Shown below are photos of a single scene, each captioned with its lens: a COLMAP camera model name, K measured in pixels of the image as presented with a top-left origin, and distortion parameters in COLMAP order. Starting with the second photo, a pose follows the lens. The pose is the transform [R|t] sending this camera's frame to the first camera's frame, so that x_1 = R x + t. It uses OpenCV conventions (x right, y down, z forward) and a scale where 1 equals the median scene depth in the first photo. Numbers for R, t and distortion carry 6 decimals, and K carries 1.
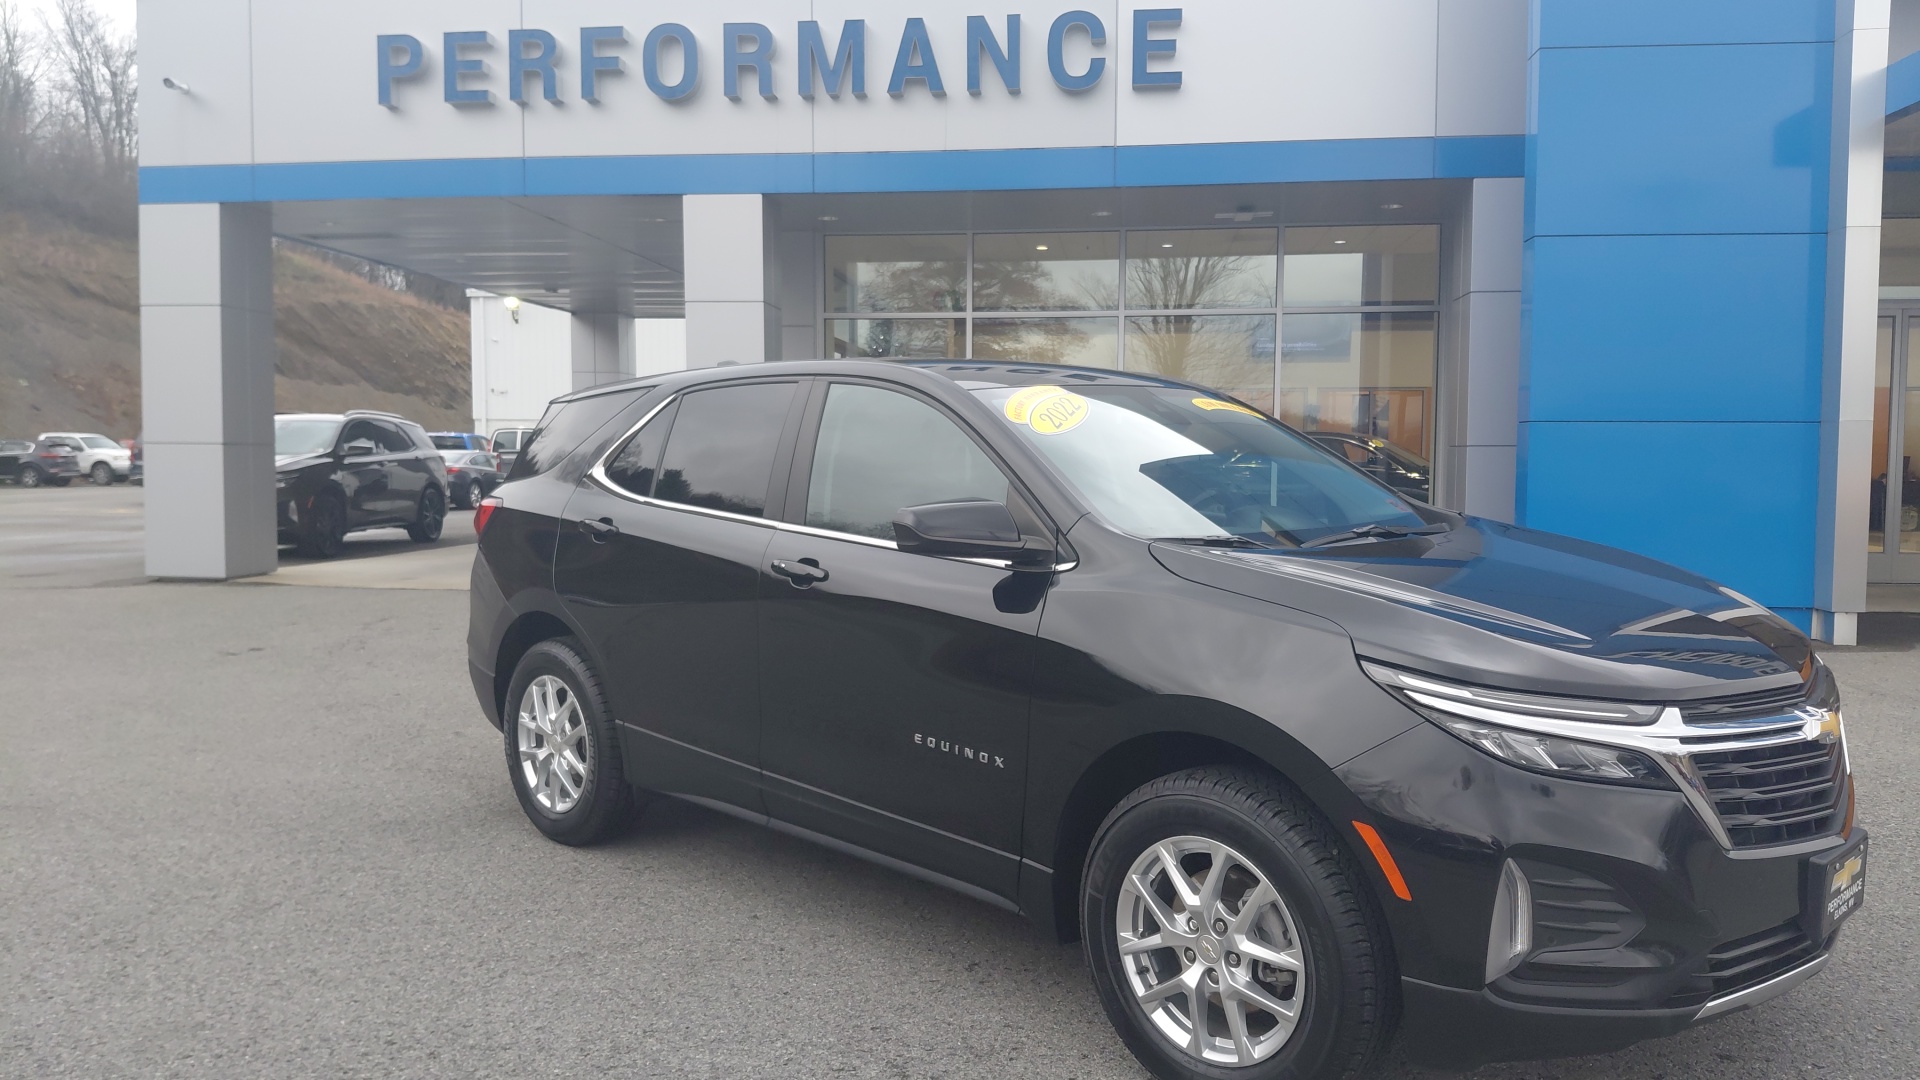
lens RADIAL K [[1399.5, 0, 960.0], [0, 1399.5, 540.0], [0, 0, 1]] dist [0.039041, -0.036014]
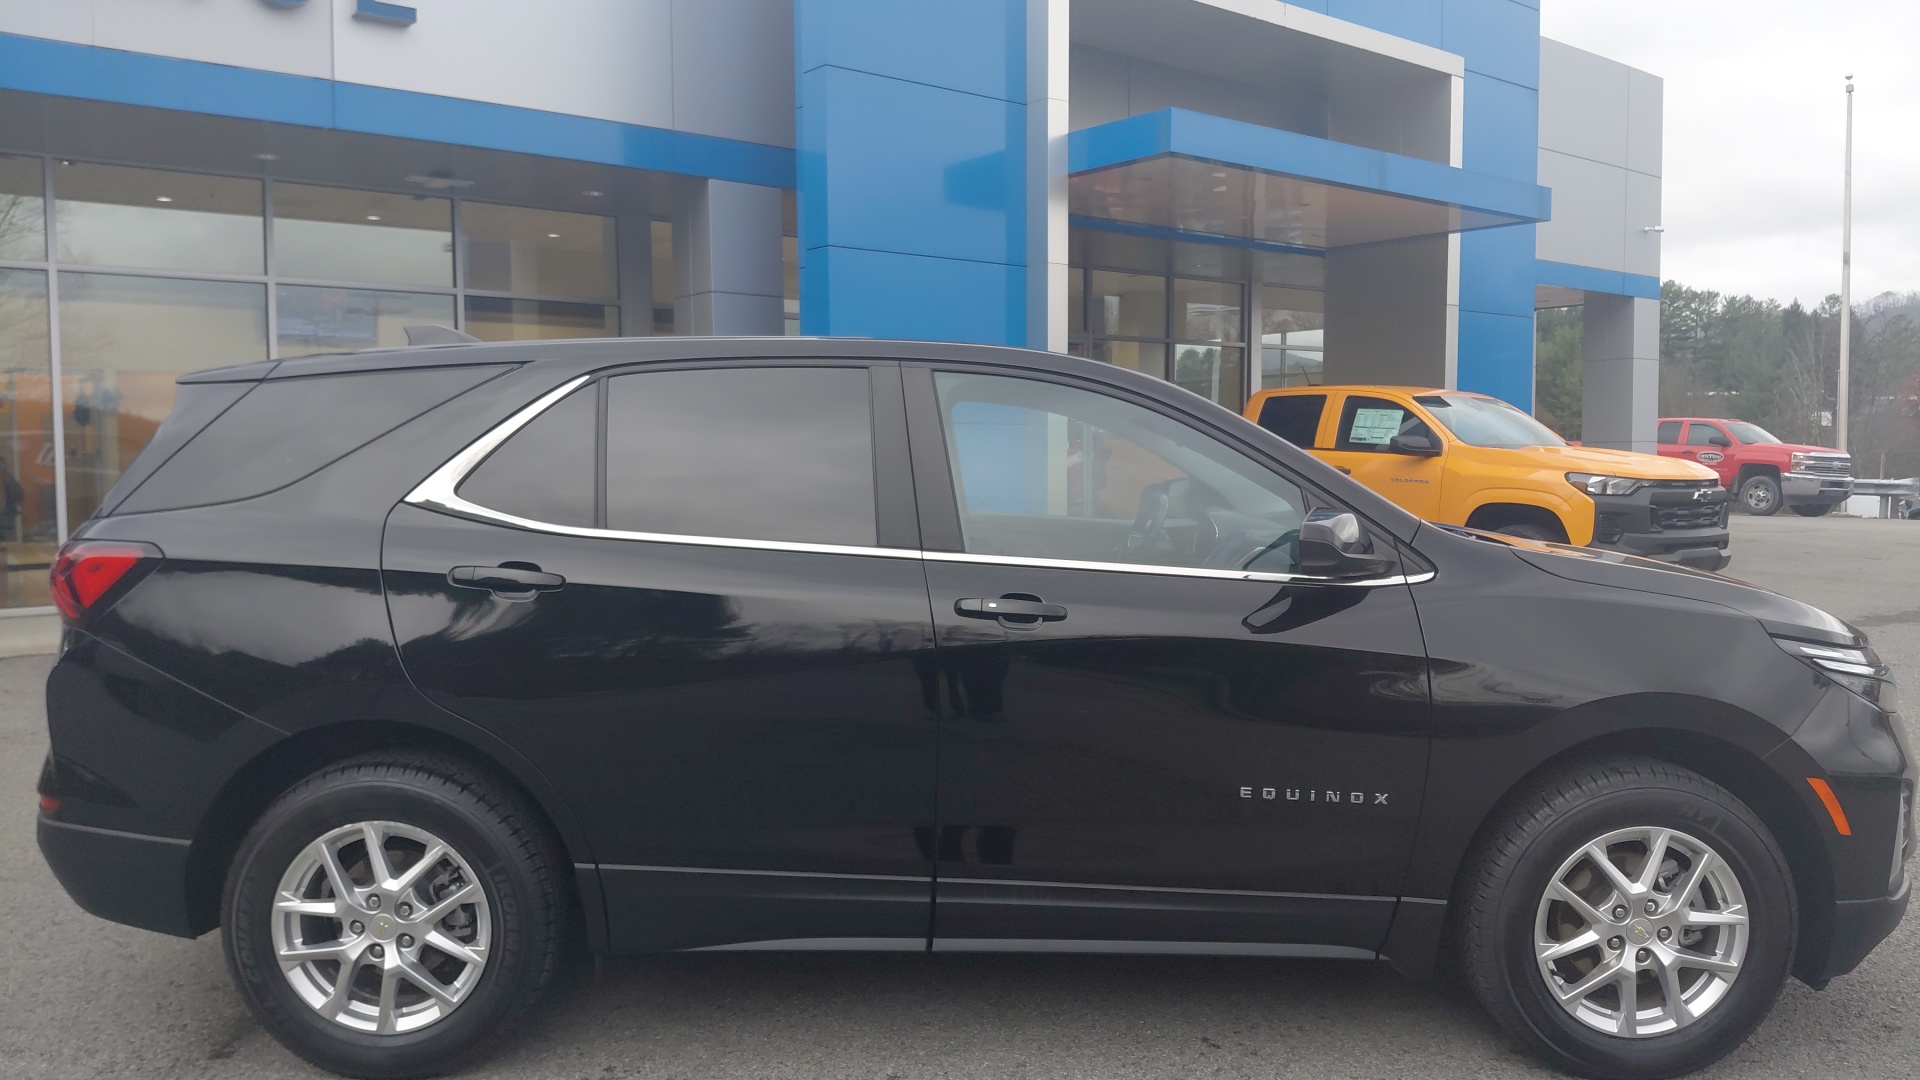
lens RADIAL K [[1399.5, 0, 960.0], [0, 1399.5, 540.0], [0, 0, 1]] dist [0.039041, -0.036014]
pose [[0.706782, -0.061566, 0.704748, -0.770657], [0.056933, 0.997925, 0.030080, -0.050593], [-0.705137, 0.018864, 0.708820, 0.518613]]
